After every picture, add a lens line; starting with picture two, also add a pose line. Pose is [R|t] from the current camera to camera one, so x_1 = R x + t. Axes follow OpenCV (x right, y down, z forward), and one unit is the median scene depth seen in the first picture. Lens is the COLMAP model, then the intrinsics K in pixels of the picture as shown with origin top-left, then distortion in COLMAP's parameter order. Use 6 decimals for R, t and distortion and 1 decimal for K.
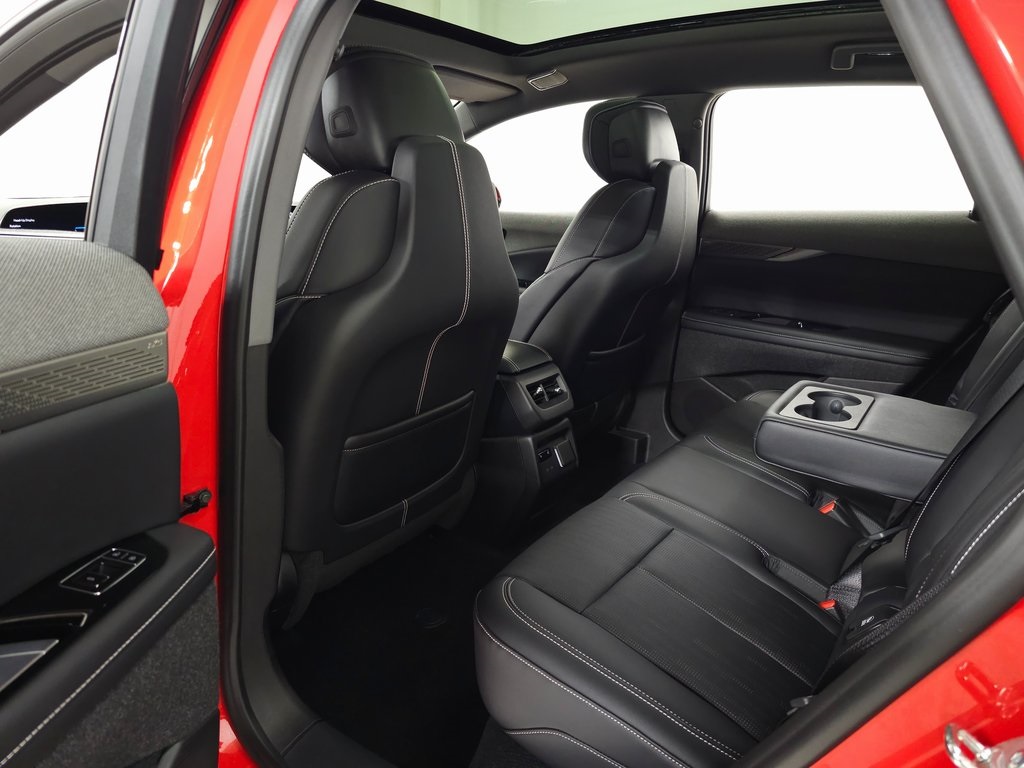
lens RADIAL K [[703.0, 0, 509.1], [0, 703.0, 385.9], [0, 0, 1]] dist [0.039384, -0.036379]
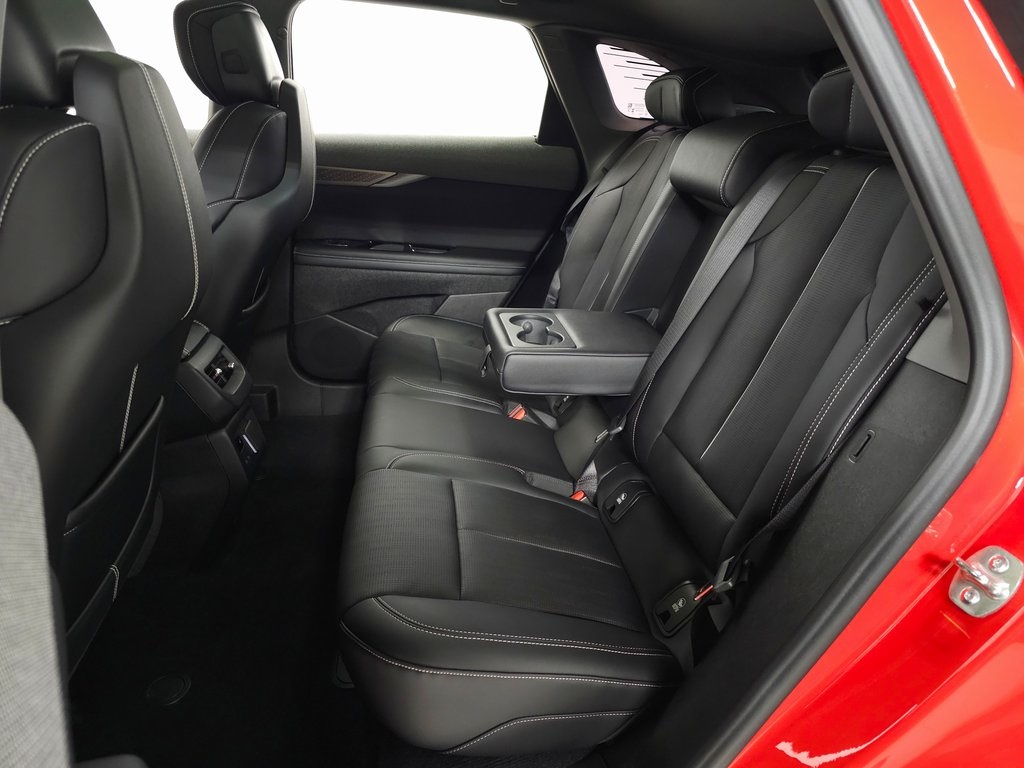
lens RADIAL K [[703.0, 0, 511.9], [0, 703.0, 382.2], [0, 0, 1]] dist [0.039384, -0.036379]
pose [[0.697429, -0.246453, 0.672944, -0.255135], [0.153591, 0.968592, 0.195549, -0.084163], [-0.700002, -0.033023, 0.713377, 0.168496]]
